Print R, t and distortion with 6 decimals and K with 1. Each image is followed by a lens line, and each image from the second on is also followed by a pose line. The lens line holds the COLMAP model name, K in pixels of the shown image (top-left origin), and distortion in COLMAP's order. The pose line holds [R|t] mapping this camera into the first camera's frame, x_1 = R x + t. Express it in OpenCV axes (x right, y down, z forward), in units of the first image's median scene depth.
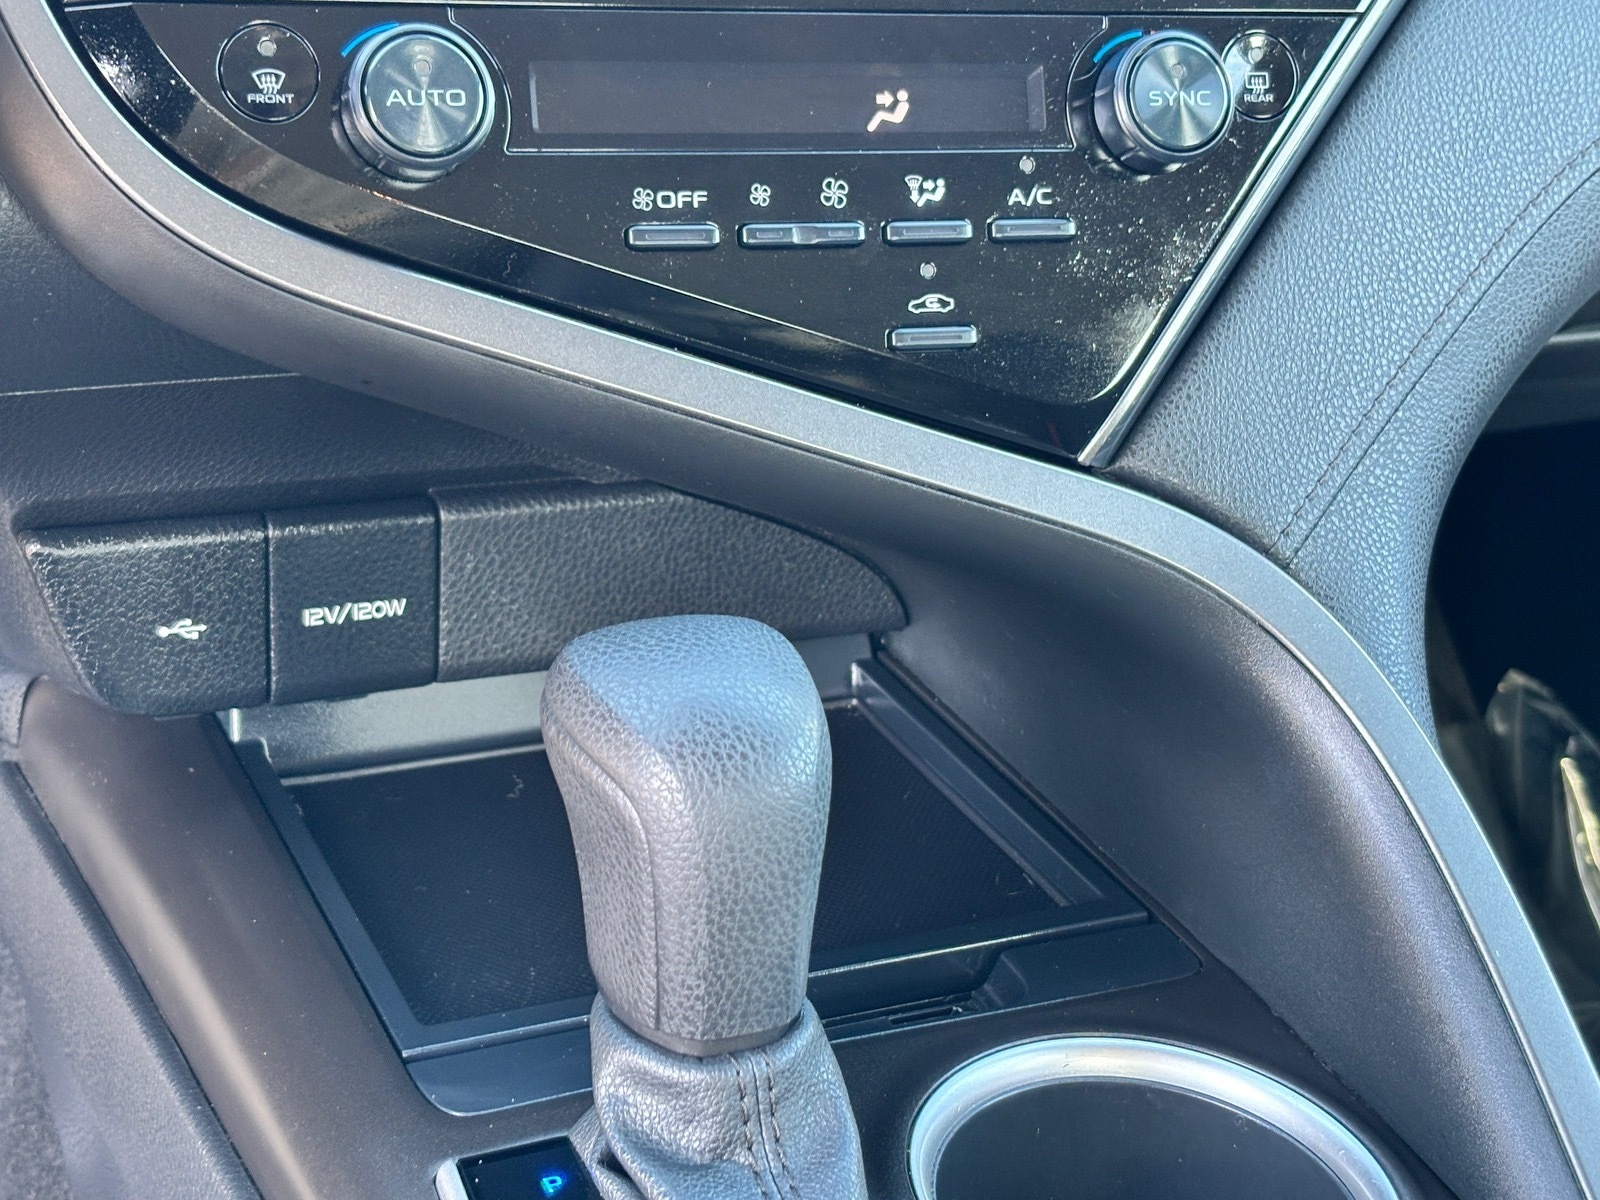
lens RADIAL K [[2520.2, 0, 753.3], [0, 2520.2, 587.6], [0, 0, 1]] dist [0.092984, 0.000000]
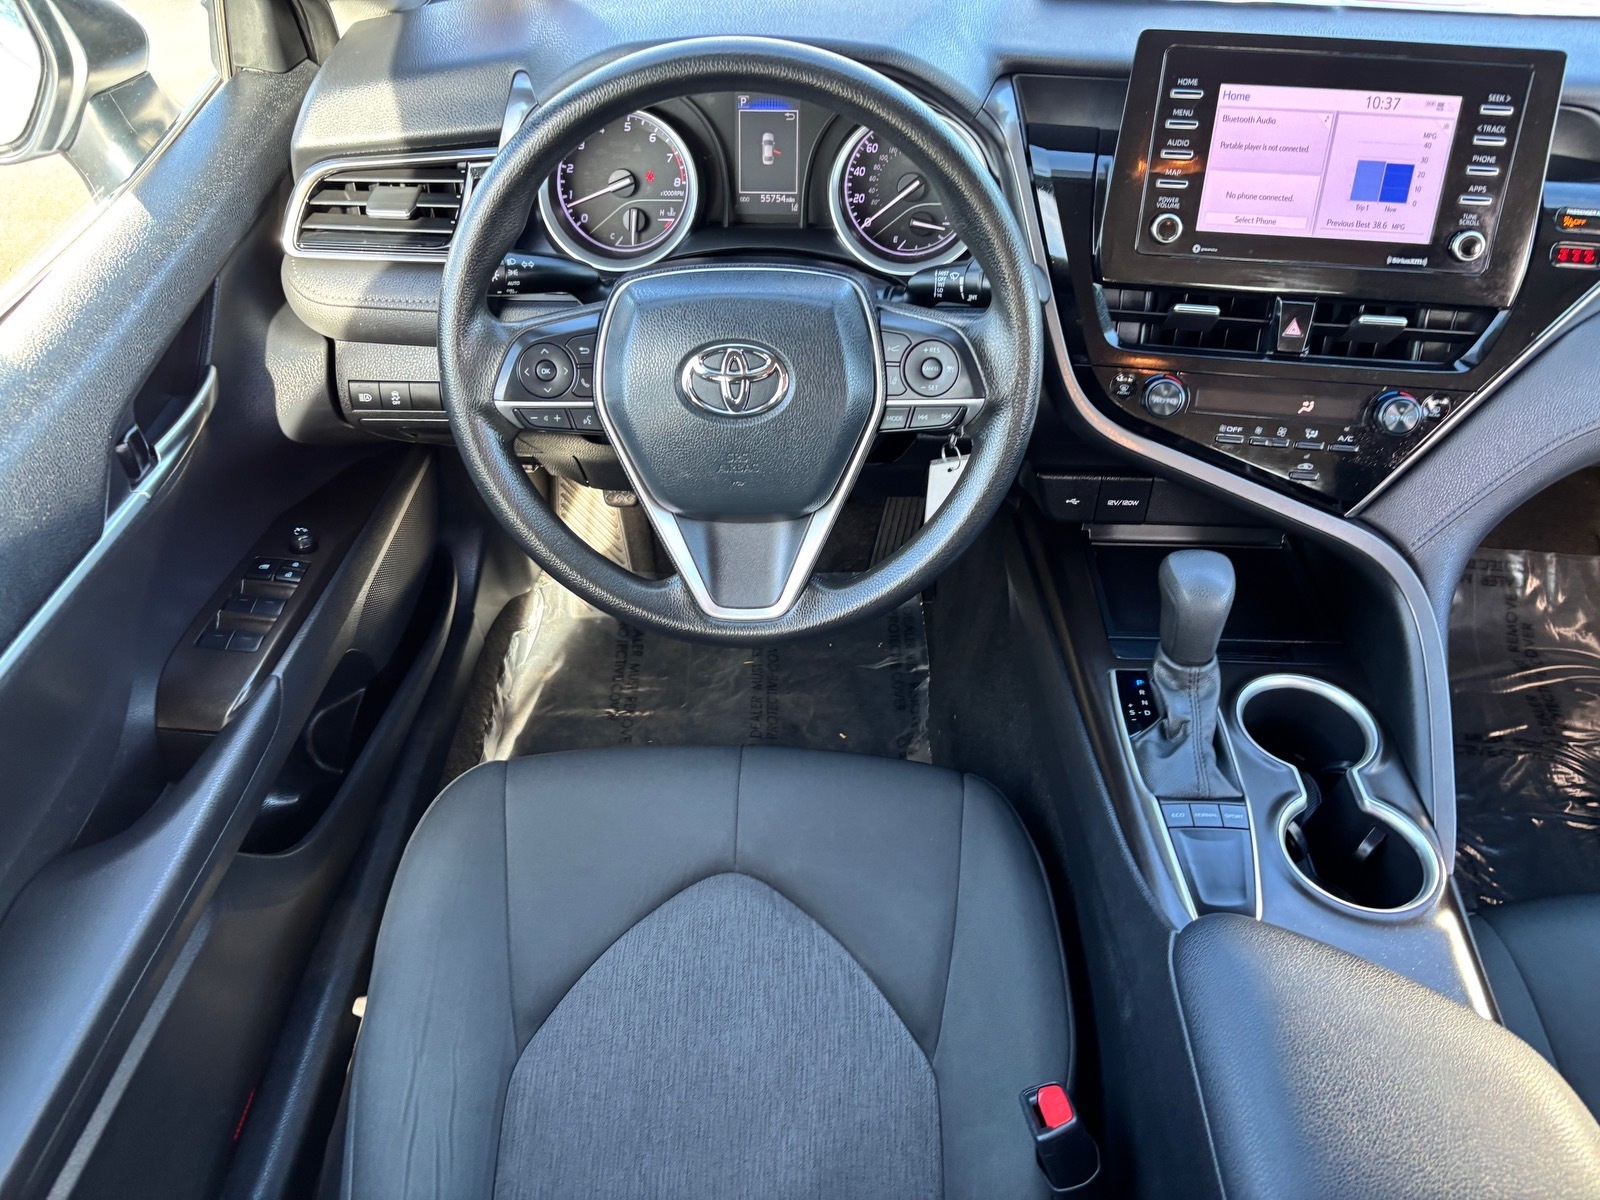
lens RADIAL K [[1214.1, 0, 786.5], [0, 1214.1, 609.0], [0, 0, 1]] dist [0.033044, -0.046751]
pose [[0.893885, 0.227237, -0.386437, 0.123516], [-0.121323, 0.952467, 0.279442, -0.303054], [0.431568, -0.202905, 0.878965, -0.793113]]
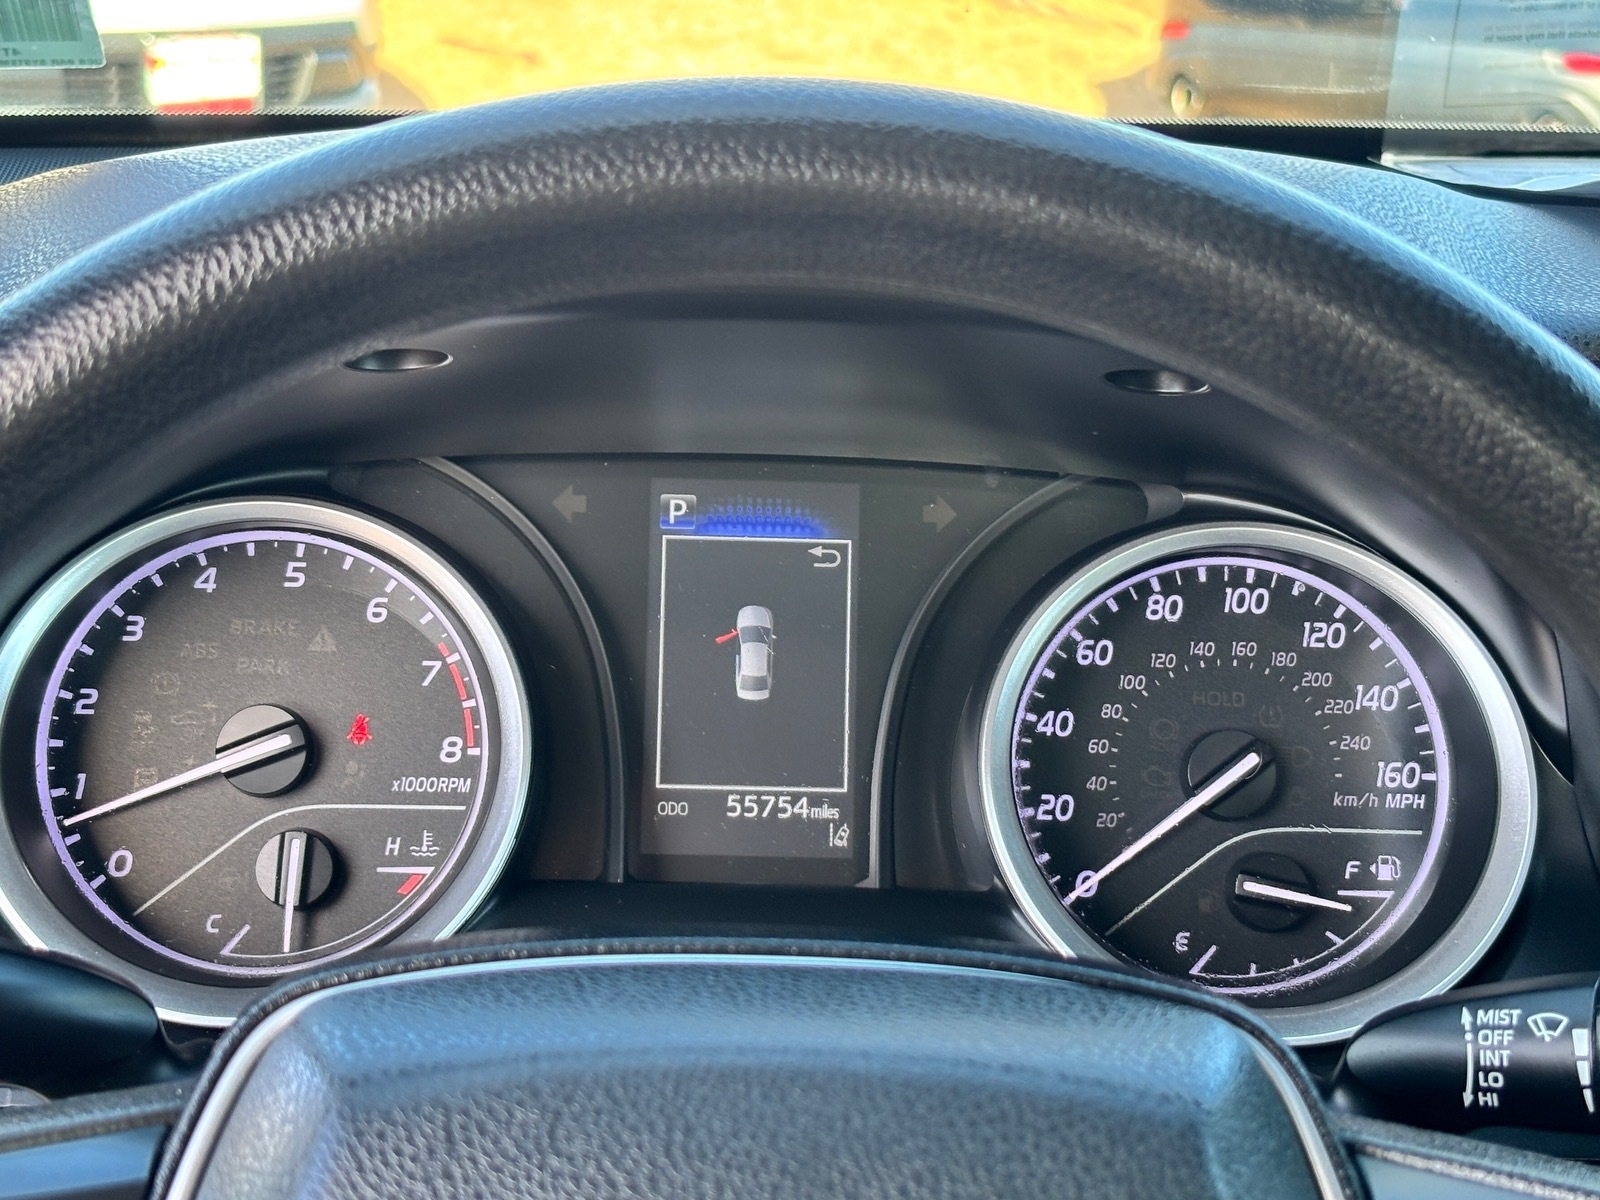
lens RADIAL K [[2705.7, 0, 794.4], [0, 2705.7, 605.9], [0, 0, 1]] dist [0.144708, 0.000000]
pose [[0.923972, 0.045958, -0.379689, -0.270116], [-0.126381, 0.973675, -0.189694, -0.234216], [0.360976, 0.223258, 0.905457, -0.193246]]
